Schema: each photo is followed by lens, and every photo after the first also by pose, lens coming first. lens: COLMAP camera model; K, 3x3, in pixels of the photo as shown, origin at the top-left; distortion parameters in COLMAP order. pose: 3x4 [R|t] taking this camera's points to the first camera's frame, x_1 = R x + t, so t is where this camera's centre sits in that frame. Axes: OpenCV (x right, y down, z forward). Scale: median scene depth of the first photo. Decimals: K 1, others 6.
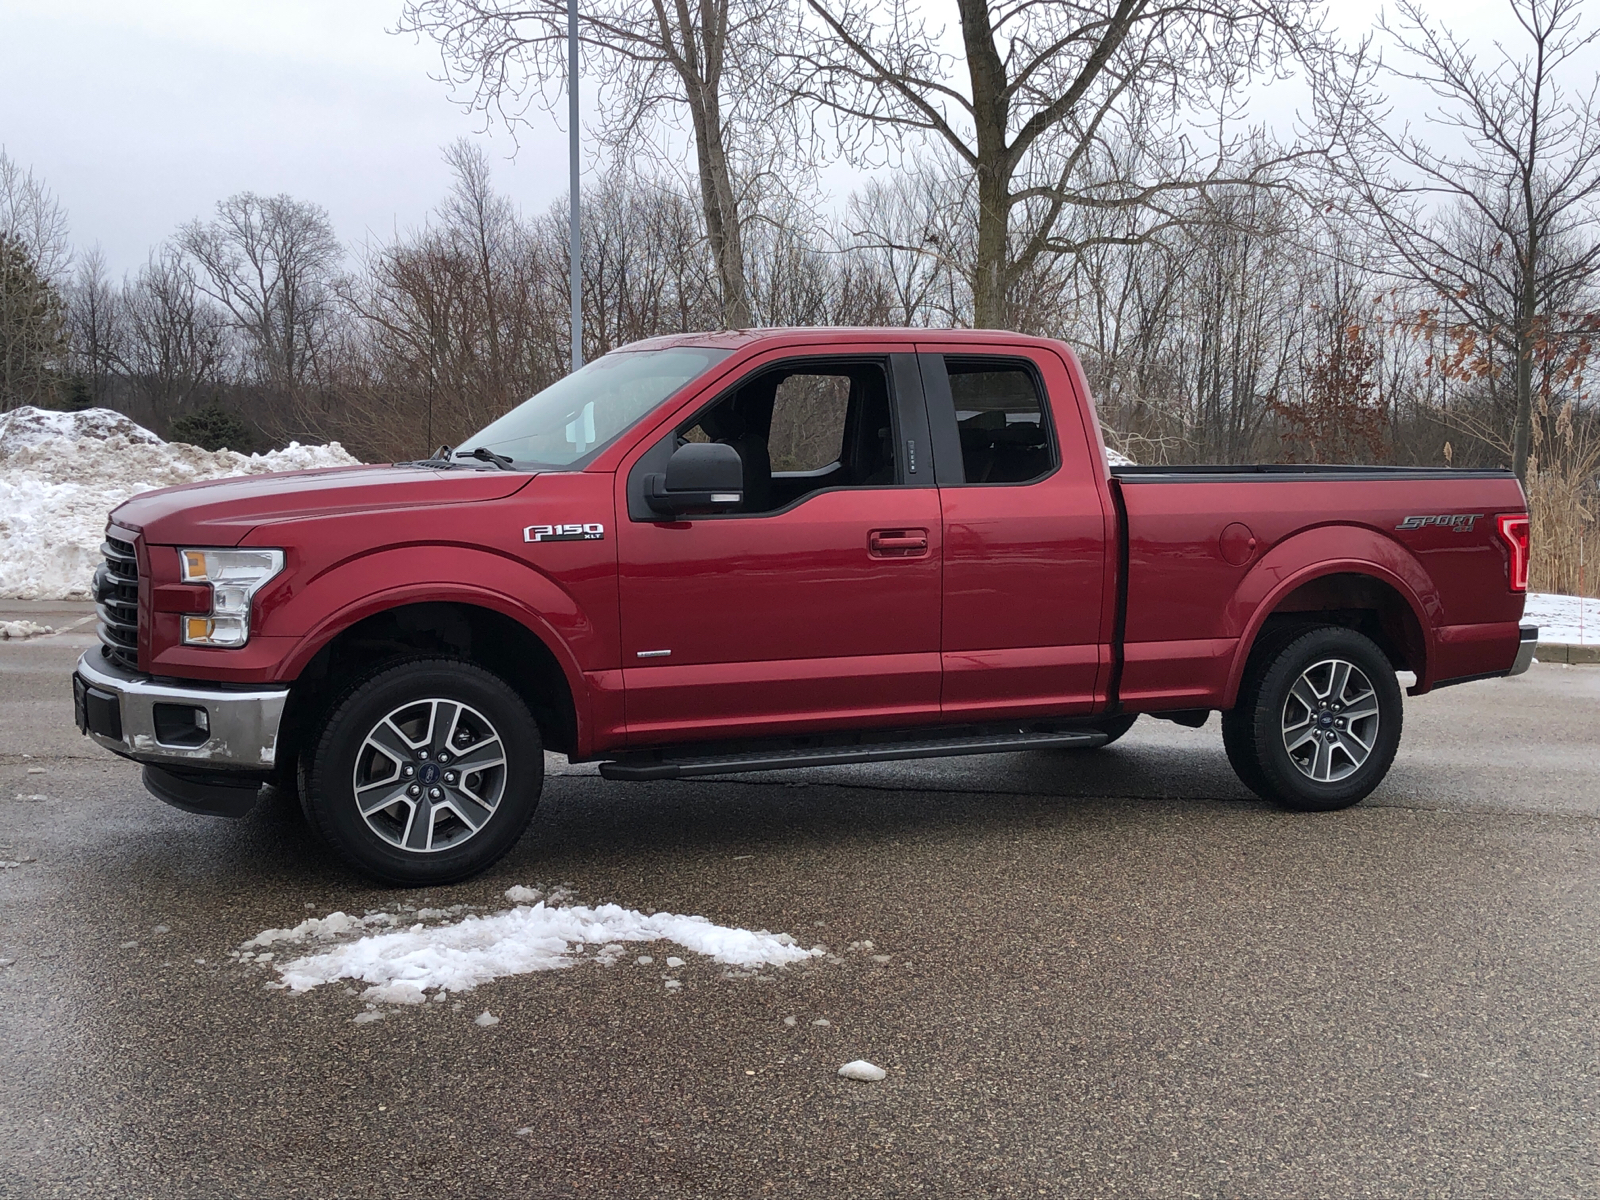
lens RADIAL K [[1880.0, 0, 797.2], [0, 1880.0, 556.7], [0, 0, 1]] dist [0.150936, -0.461251]
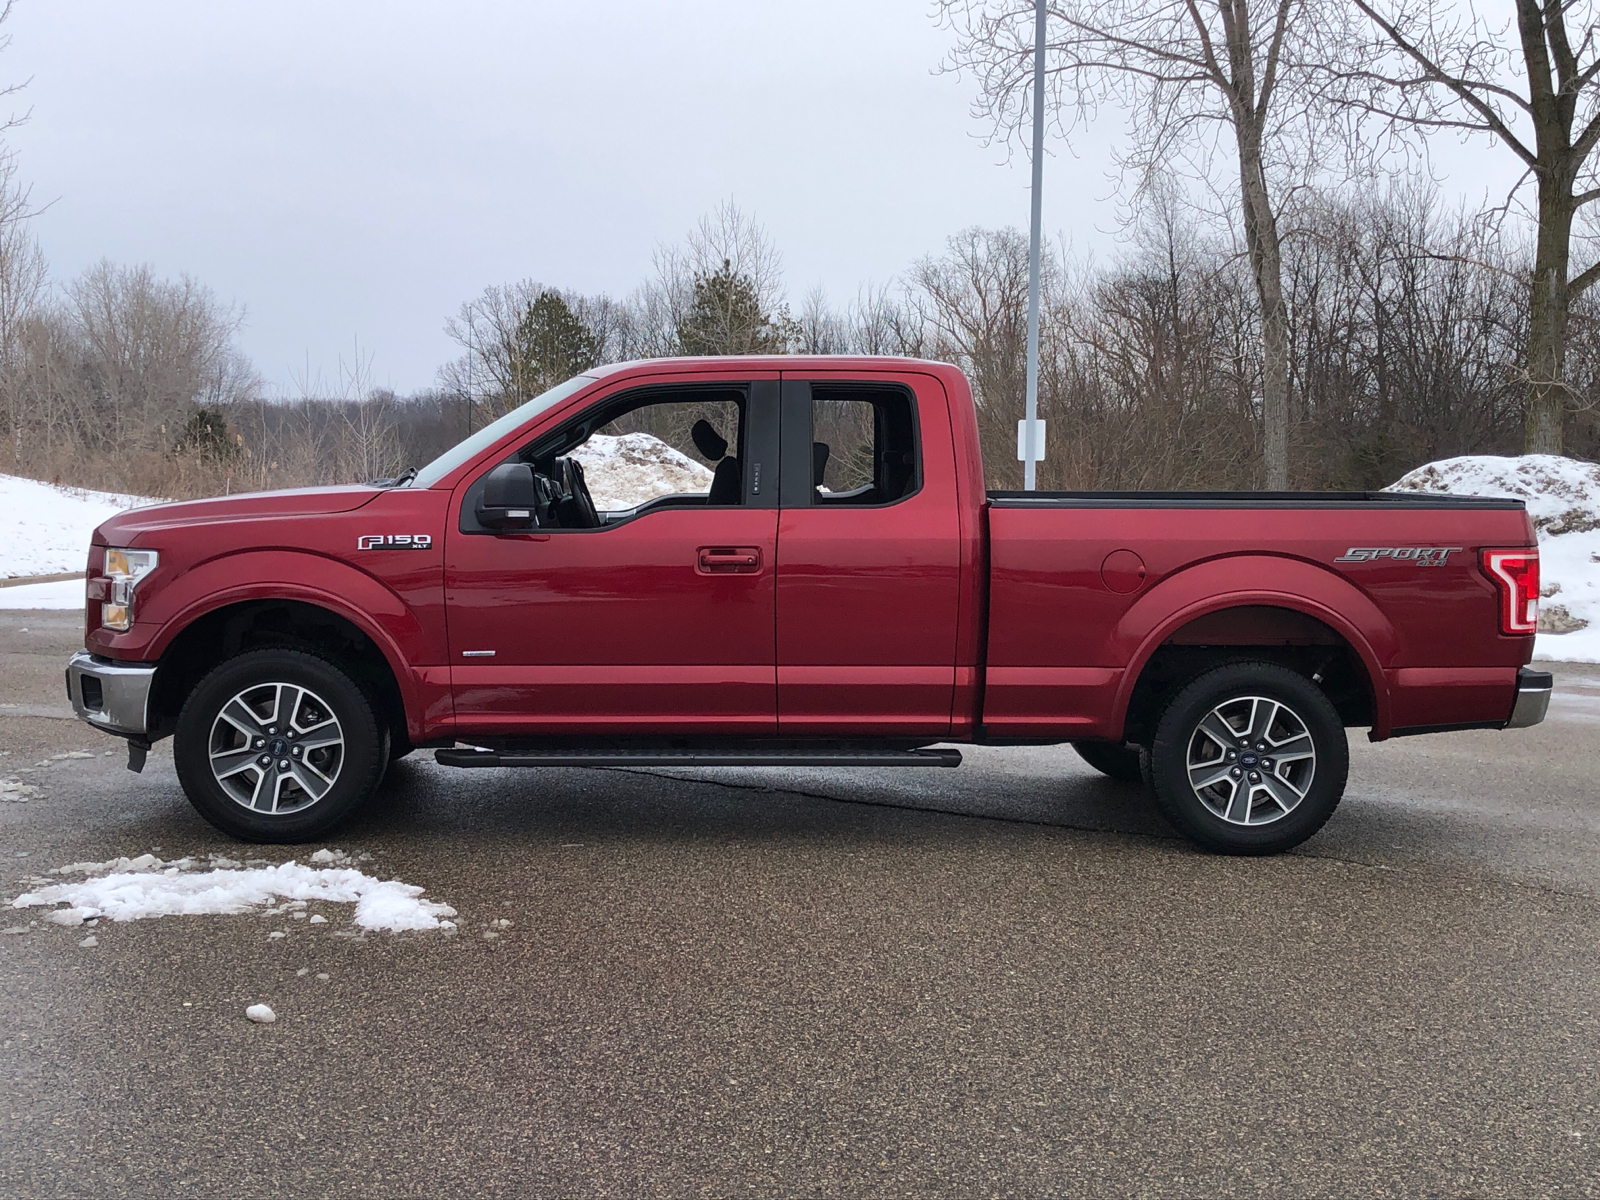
lens RADIAL K [[1880.0, 0, 797.2], [0, 1880.0, 556.7], [0, 0, 1]] dist [0.150936, -0.461251]
pose [[0.923024, 0.024470, -0.383965, 0.453187], [-0.029009, 0.999561, -0.006033, -0.003621], [0.383648, 0.016707, 0.923328, 0.037195]]
